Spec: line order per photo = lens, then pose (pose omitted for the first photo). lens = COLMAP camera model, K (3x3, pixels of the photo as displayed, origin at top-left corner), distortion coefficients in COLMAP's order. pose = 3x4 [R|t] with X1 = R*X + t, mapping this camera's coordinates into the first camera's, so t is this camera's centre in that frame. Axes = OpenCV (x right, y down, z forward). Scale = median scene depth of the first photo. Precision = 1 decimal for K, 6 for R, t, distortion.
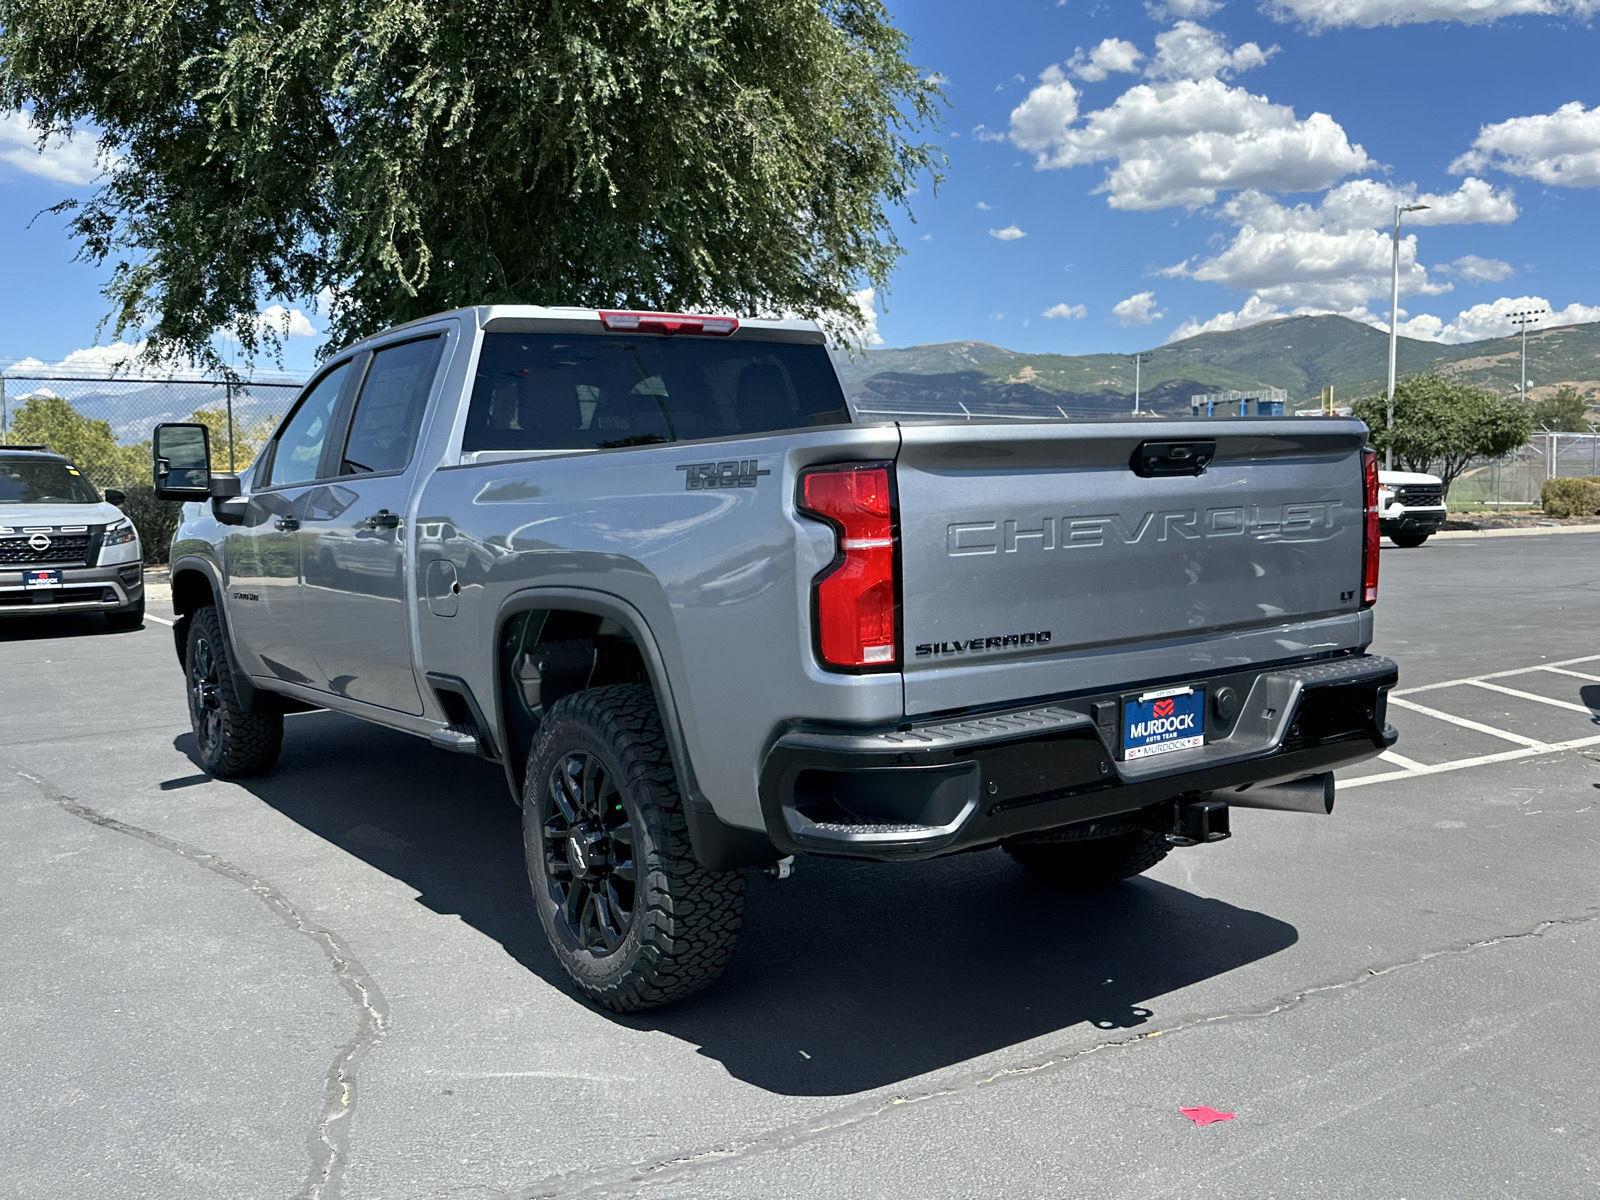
lens RADIAL K [[1409.7, 0, 800.0], [0, 1409.7, 600.0], [0, 0, 1]] dist [0.176177, -0.375644]
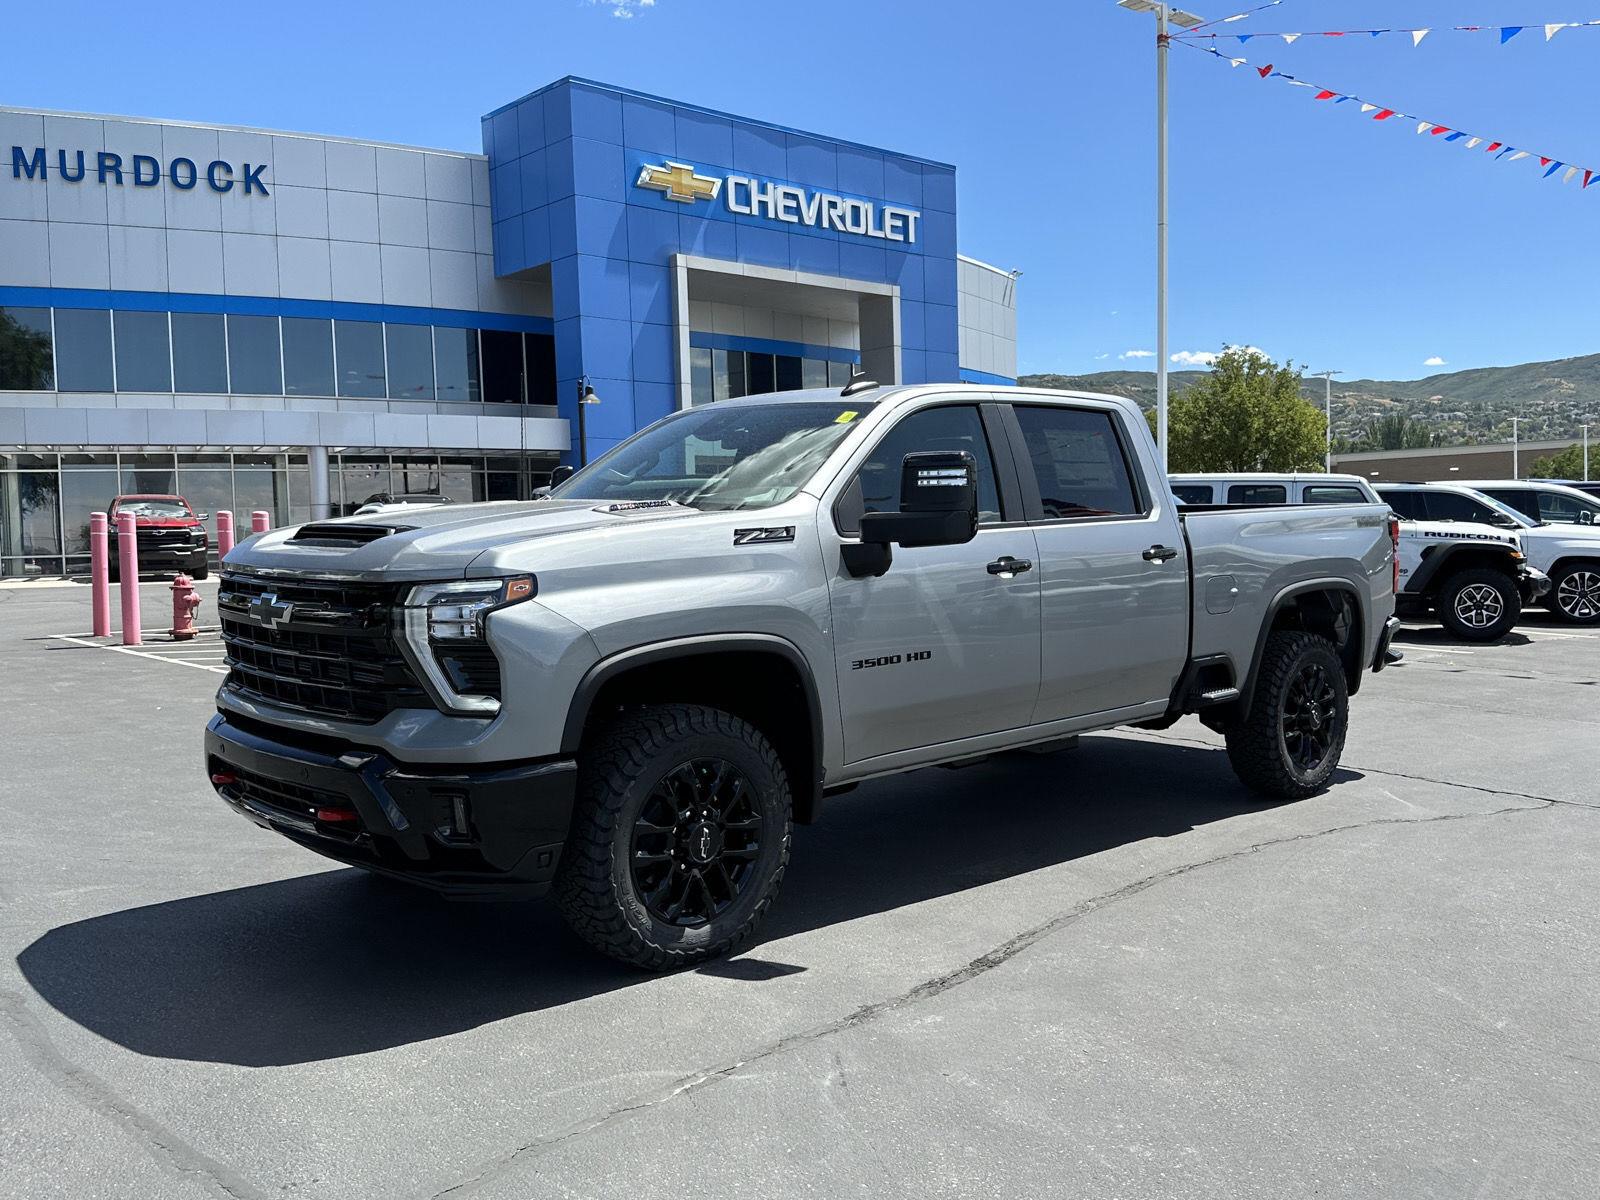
lens RADIAL K [[1409.7, 0, 800.0], [0, 1409.7, 600.0], [0, 0, 1]] dist [0.176177, -0.375644]
pose [[-0.138338, -0.026962, 0.990018, -1.553895], [0.094412, 0.994718, 0.040282, -0.096050], [-0.985875, 0.099042, -0.135062, 1.518404]]
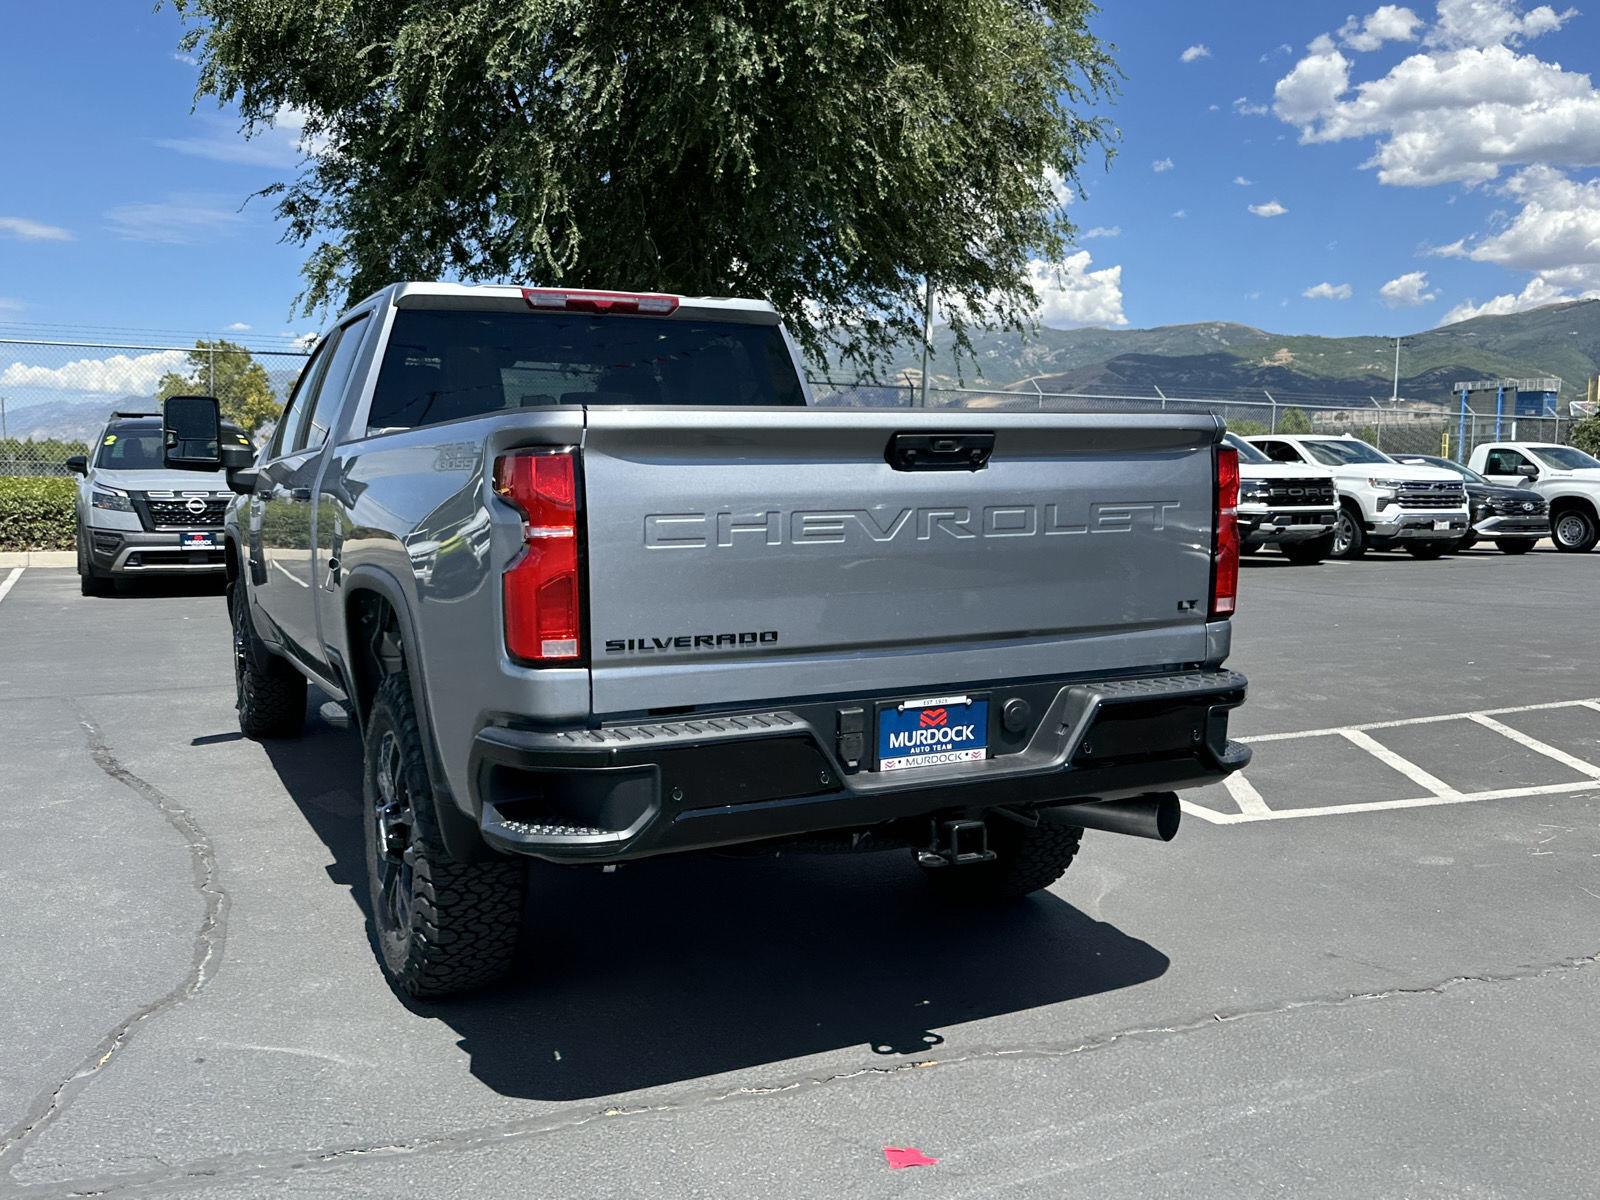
lens RADIAL K [[1409.7, 0, 800.0], [0, 1409.7, 600.0], [0, 0, 1]] dist [0.176177, -0.375644]
pose [[0.986691, 0.038052, -0.158092, 0.222722], [-0.036018, 0.999228, 0.015715, -0.009246], [0.158567, -0.009812, 0.987299, 0.048407]]
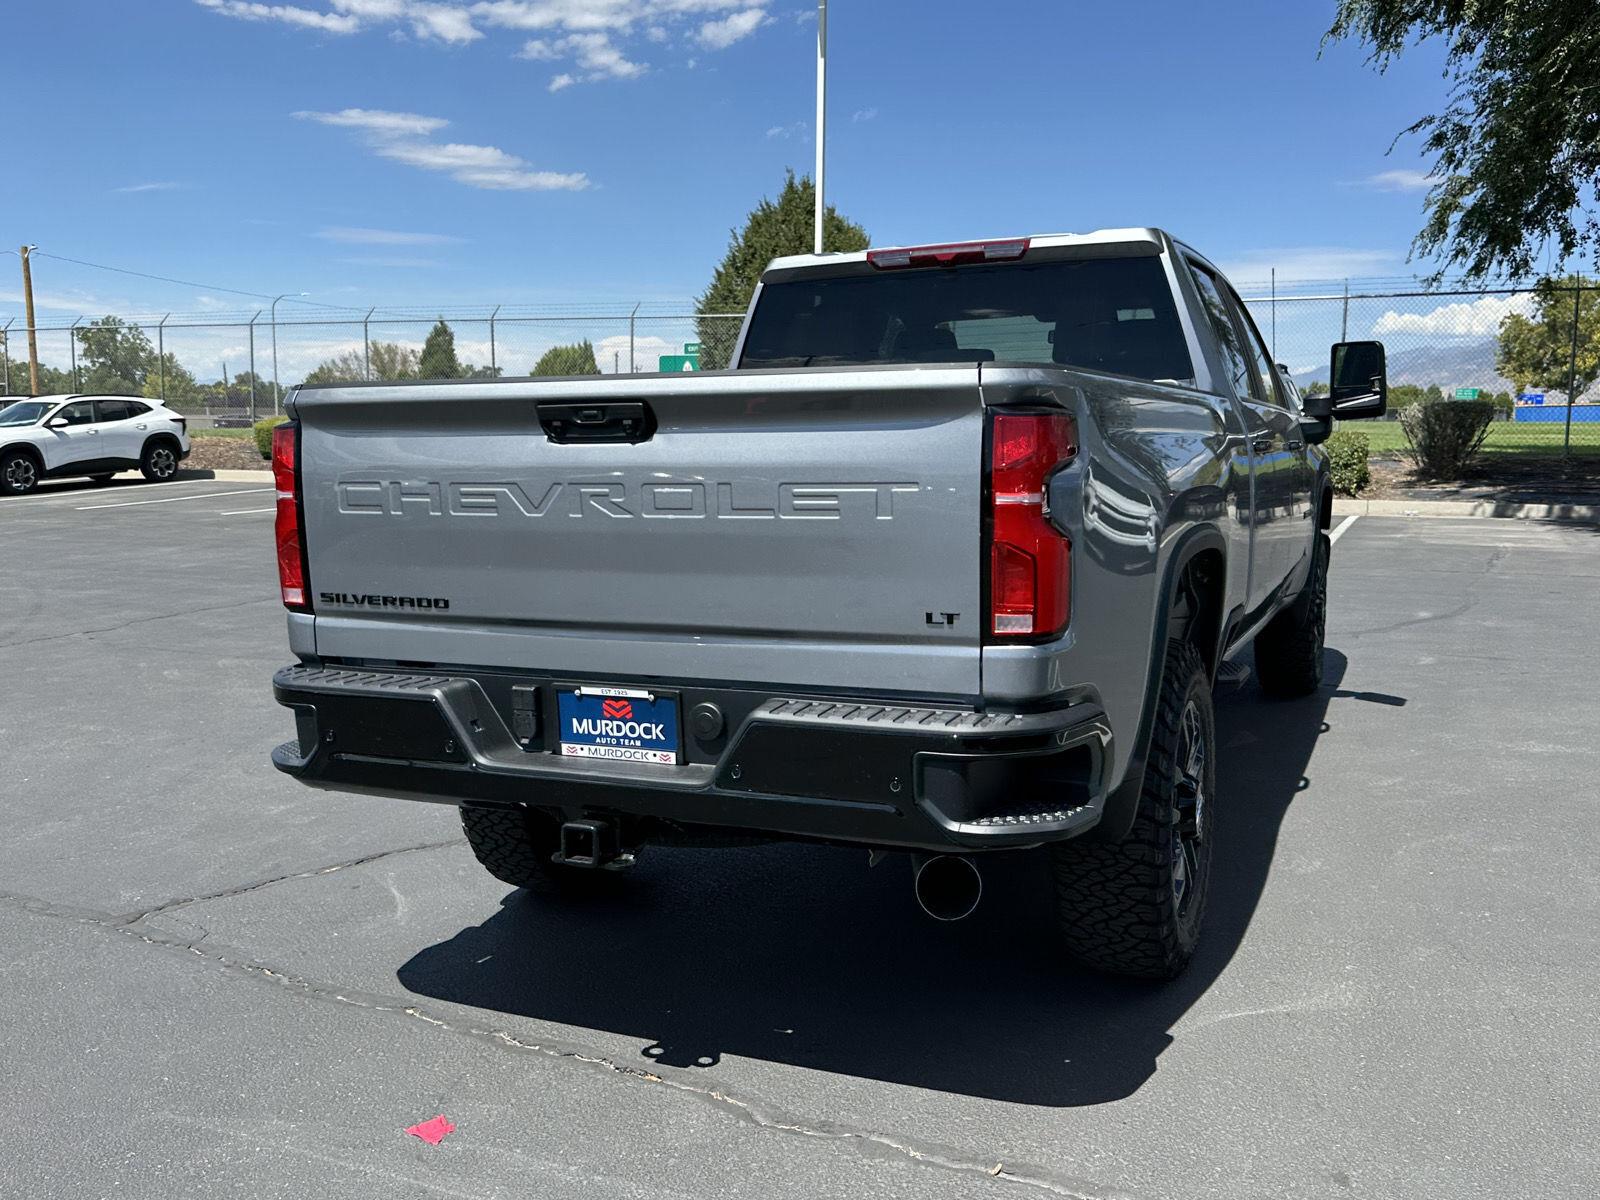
lens RADIAL K [[1409.7, 0, 800.0], [0, 1409.7, 600.0], [0, 0, 1]] dist [0.176177, -0.375644]
pose [[0.507026, 0.125249, -0.852782, 0.742339], [-0.070443, 0.992098, 0.103828, -0.062752], [0.859047, 0.007429, 0.511843, 0.464544]]
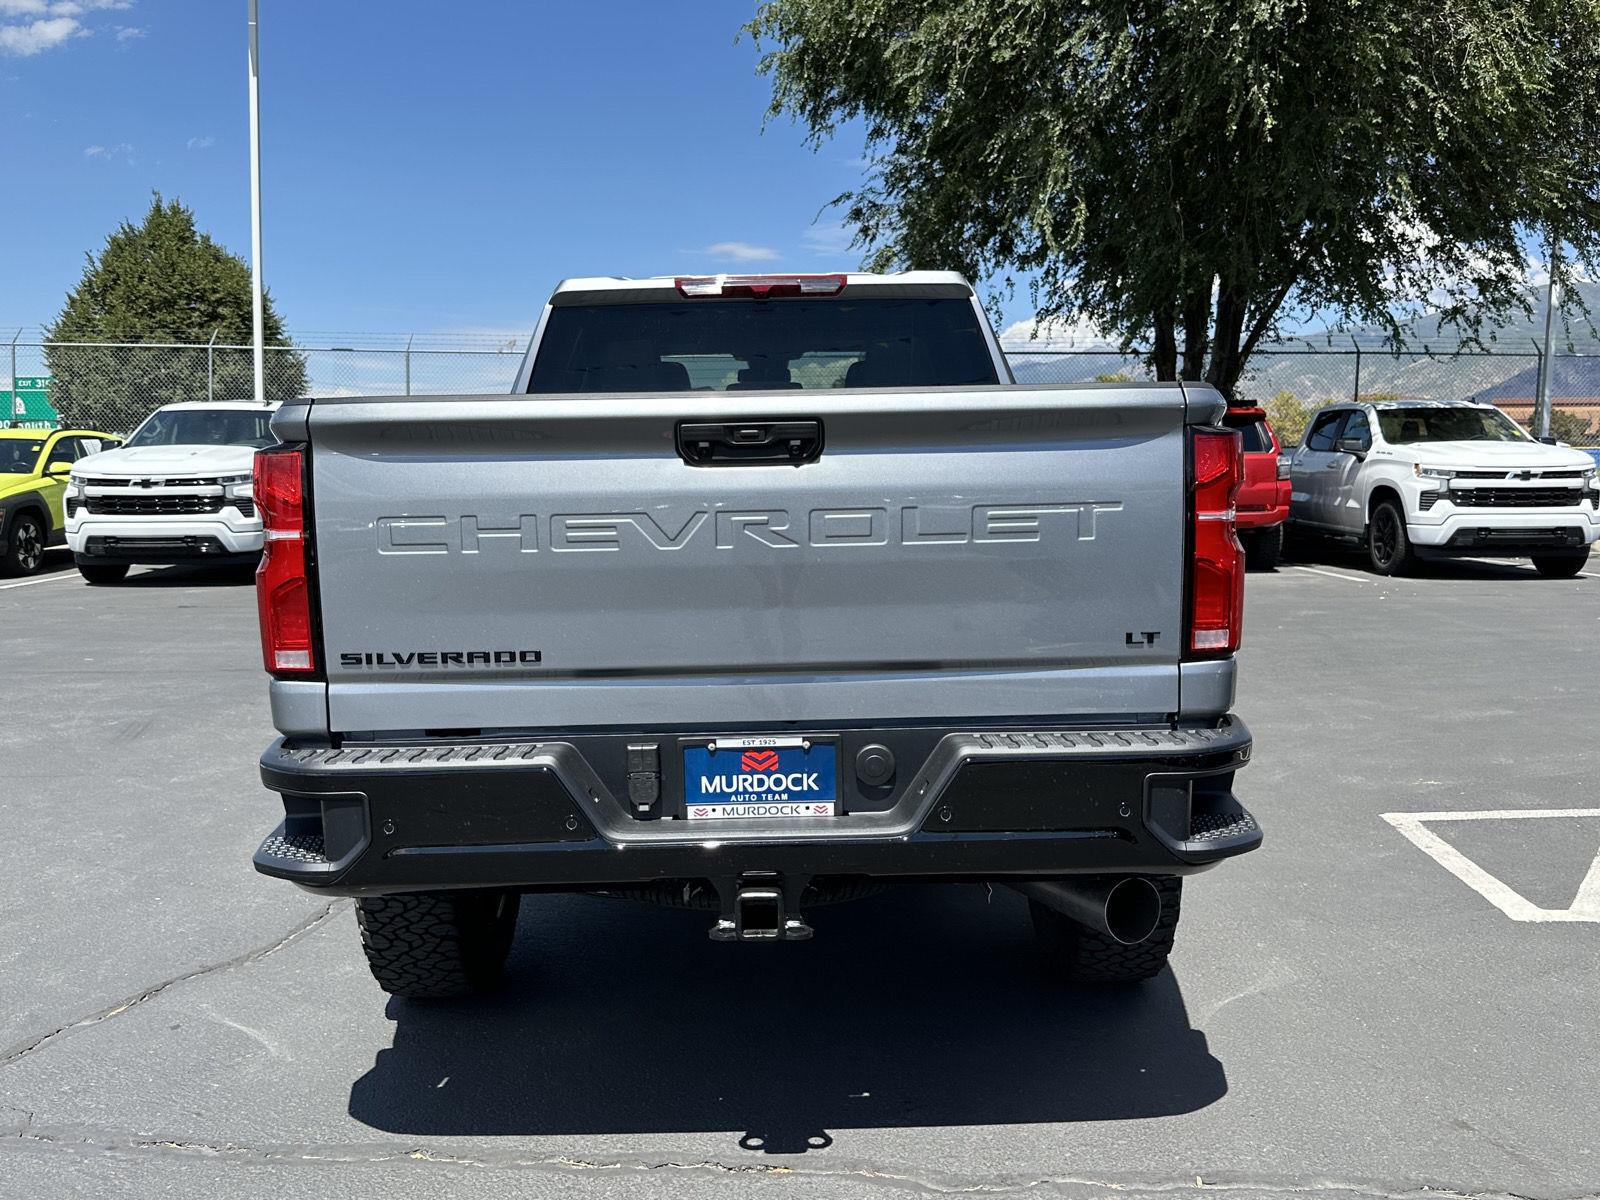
lens RADIAL K [[1409.7, 0, 800.0], [0, 1409.7, 600.0], [0, 0, 1]] dist [0.176177, -0.375644]
pose [[0.820559, 0.069090, -0.567371, 0.505063], [-0.053476, 0.997593, 0.044140, -0.034282], [0.569055, -0.005879, 0.822278, 0.265359]]
